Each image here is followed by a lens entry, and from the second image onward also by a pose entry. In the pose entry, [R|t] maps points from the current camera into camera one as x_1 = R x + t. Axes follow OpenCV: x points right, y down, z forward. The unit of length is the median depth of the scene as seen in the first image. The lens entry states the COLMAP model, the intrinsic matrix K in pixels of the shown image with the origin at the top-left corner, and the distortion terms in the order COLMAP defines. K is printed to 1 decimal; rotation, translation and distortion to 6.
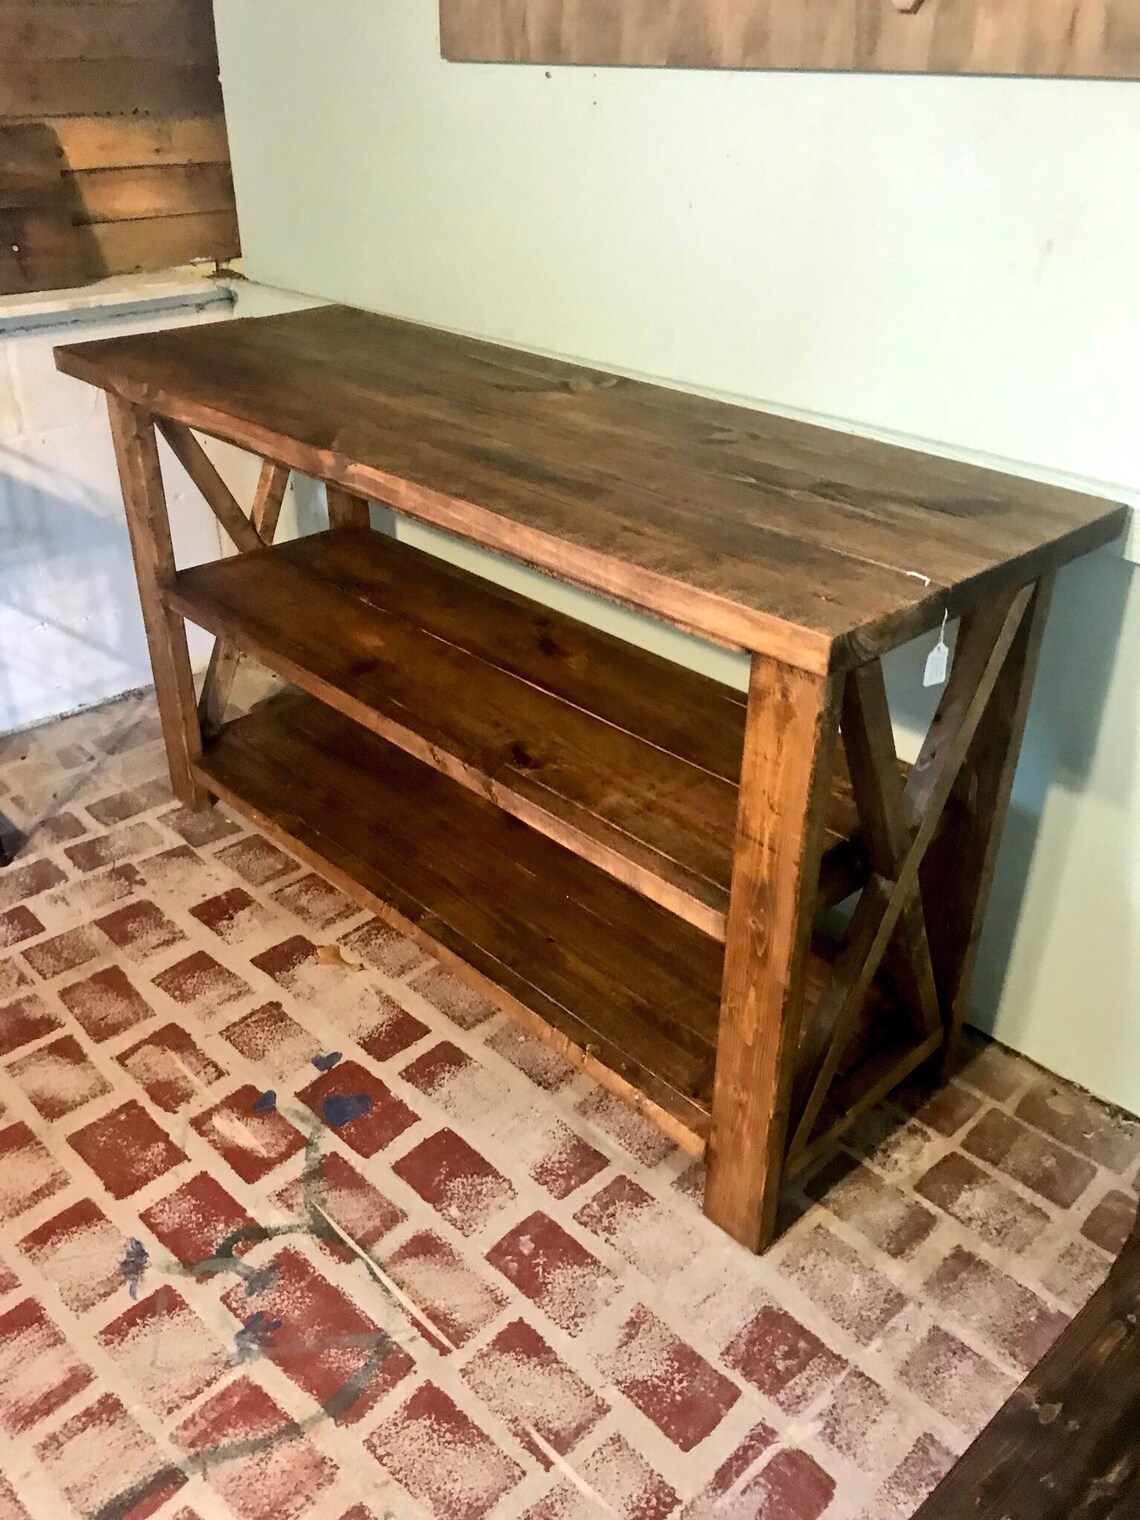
lens RADIAL K [[1256.4, 0, 582.7], [0, 1256.4, 749.8], [0, 0, 1]] dist [0.021494, -0.026239]
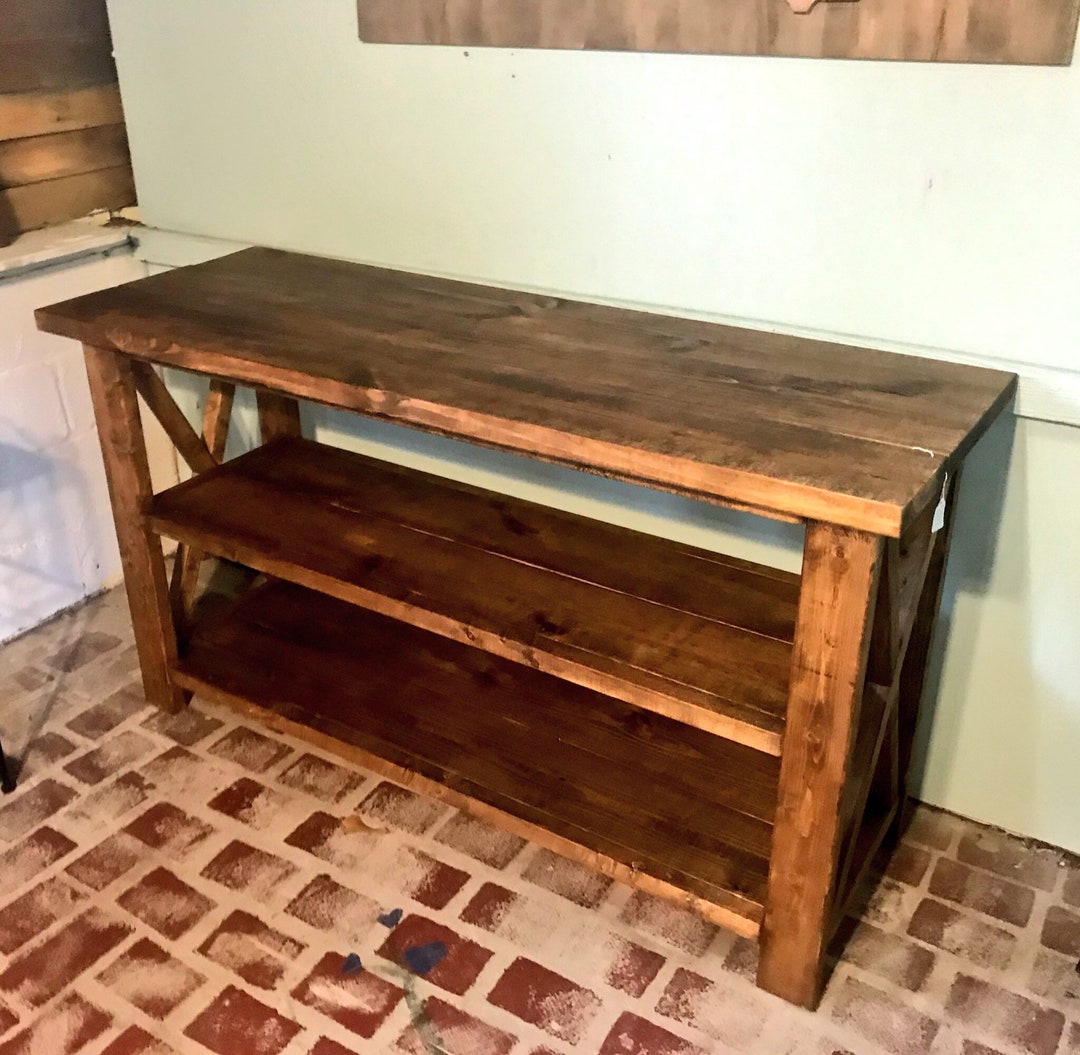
lens RADIAL K [[1151.1, 0, 534.7], [0, 1151.1, 523.9], [0, 0, 1]] dist [0.014242, 0.000000]
pose [[0.974948, -0.118225, 0.188411, -0.246847], [0.128380, 0.990810, -0.042592, -0.043792], [-0.181644, 0.065713, 0.981166, -0.060574]]
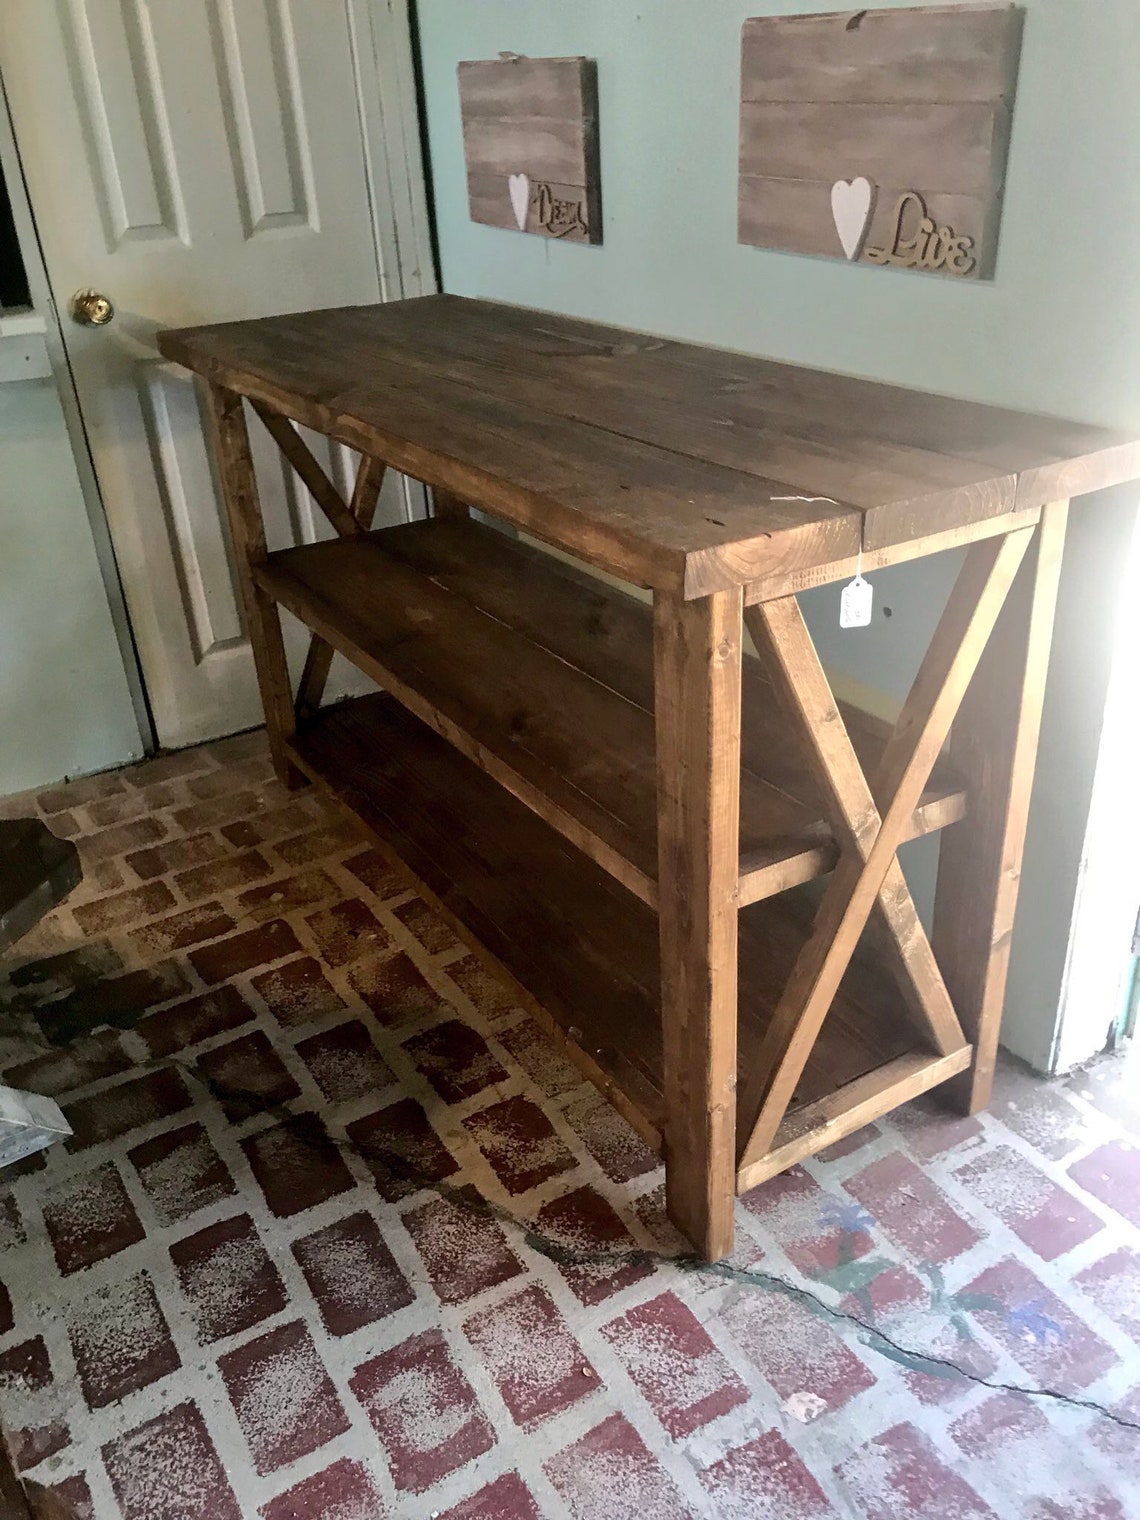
lens RADIAL K [[1256.4, 0, 577.2], [0, 1256.4, 771.0], [0, 0, 1]] dist [0.021494, -0.026239]
pose [[0.975966, 0.045242, -0.213173, 0.199460], [-0.049017, 0.998720, -0.012454, 0.050655], [0.212337, 0.022604, 0.976935, 0.063092]]
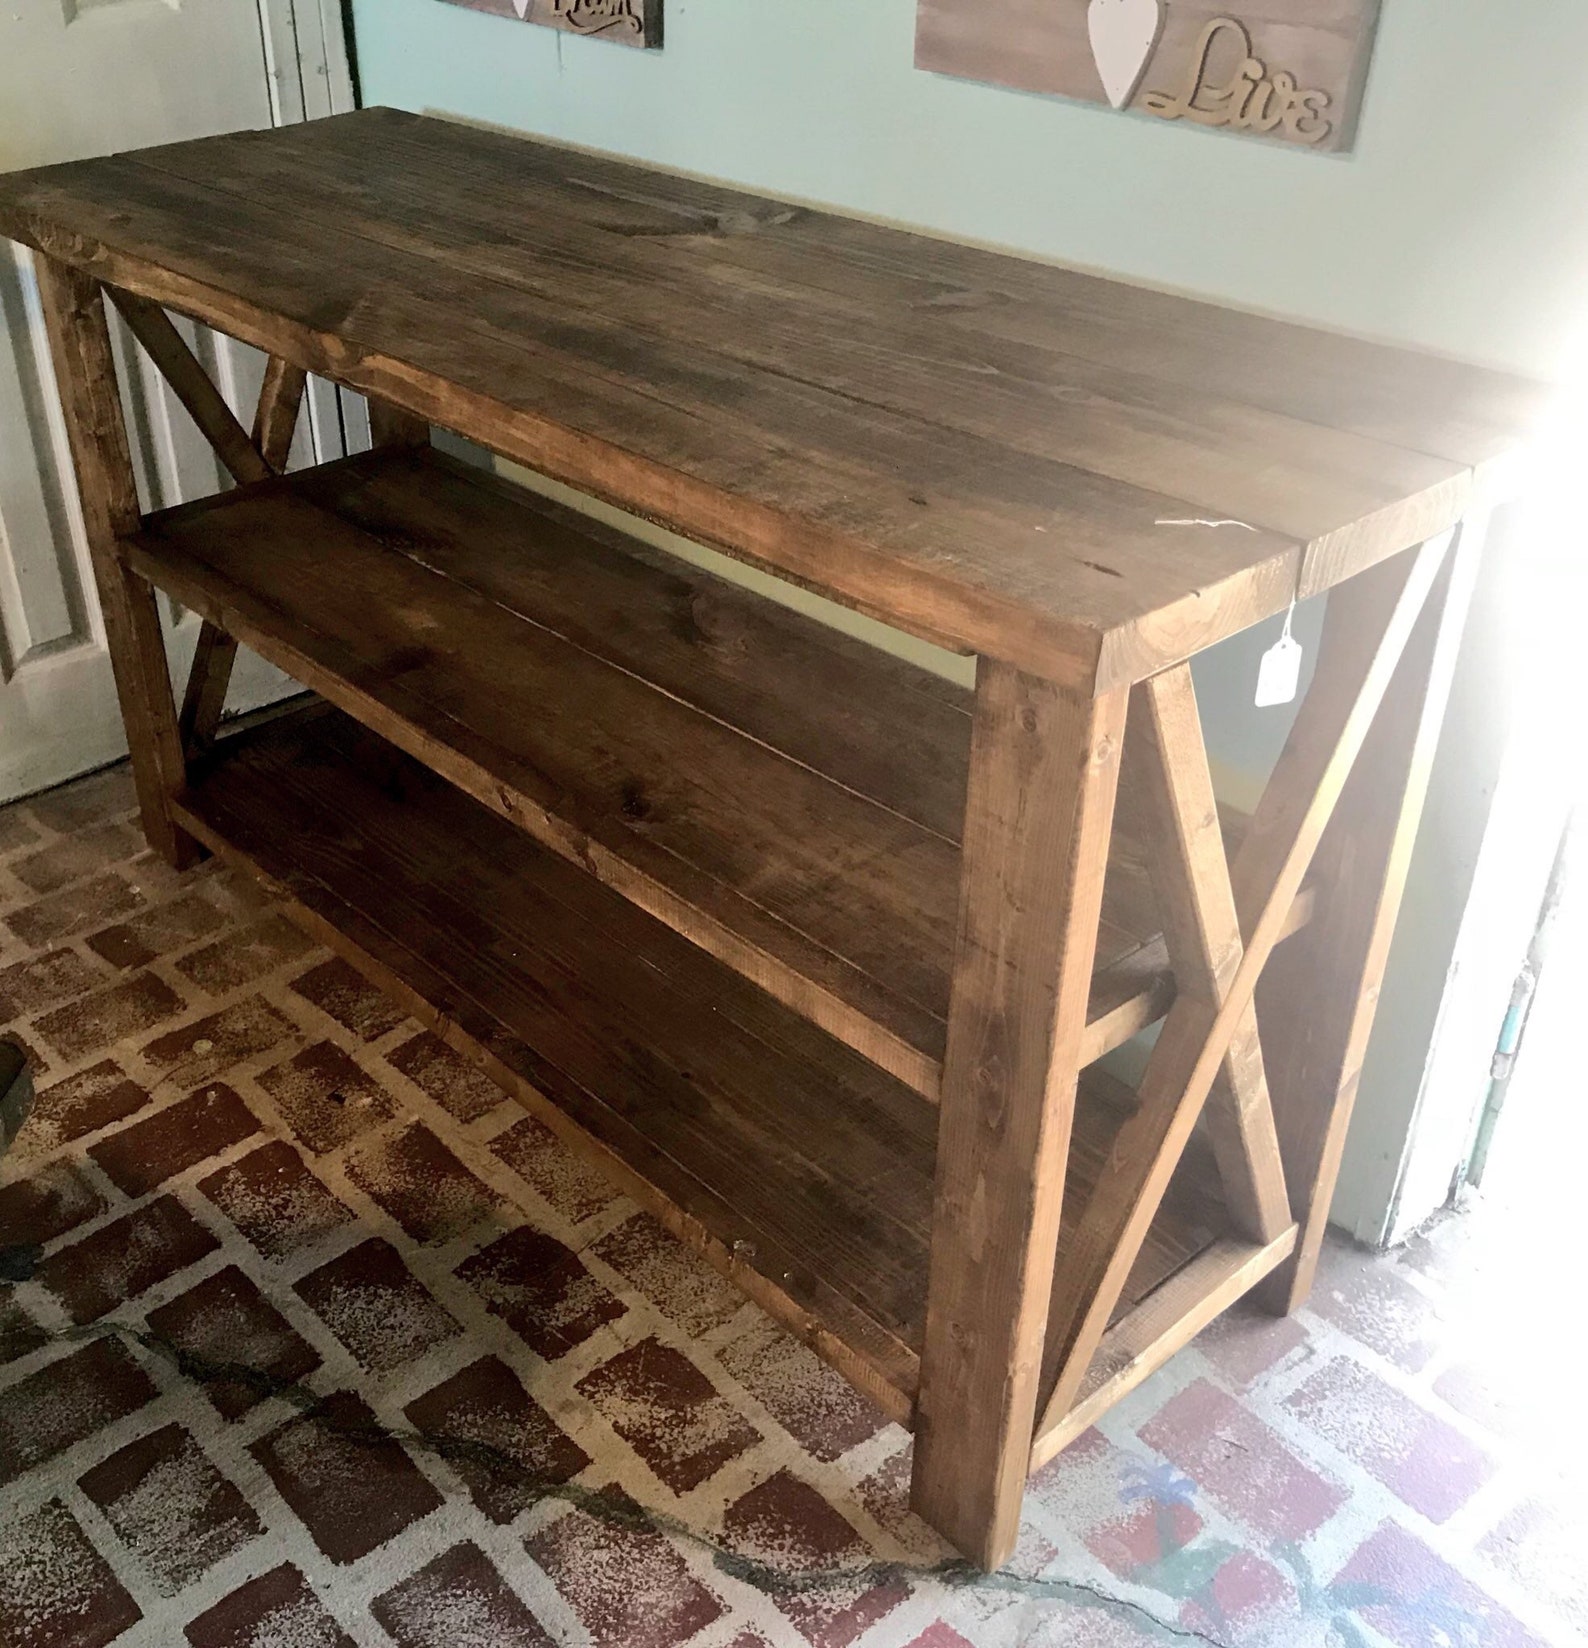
lens RADIAL K [[1814.9, 0, 637.5], [0, 1814.9, 828.6], [0, 0, 1]] dist [0.016602, 0.000000]
pose [[0.996637, 0.004843, -0.081795, 0.028433], [-0.001452, 0.999139, 0.041468, -0.019584], [0.081925, -0.041210, 0.995786, 0.060603]]
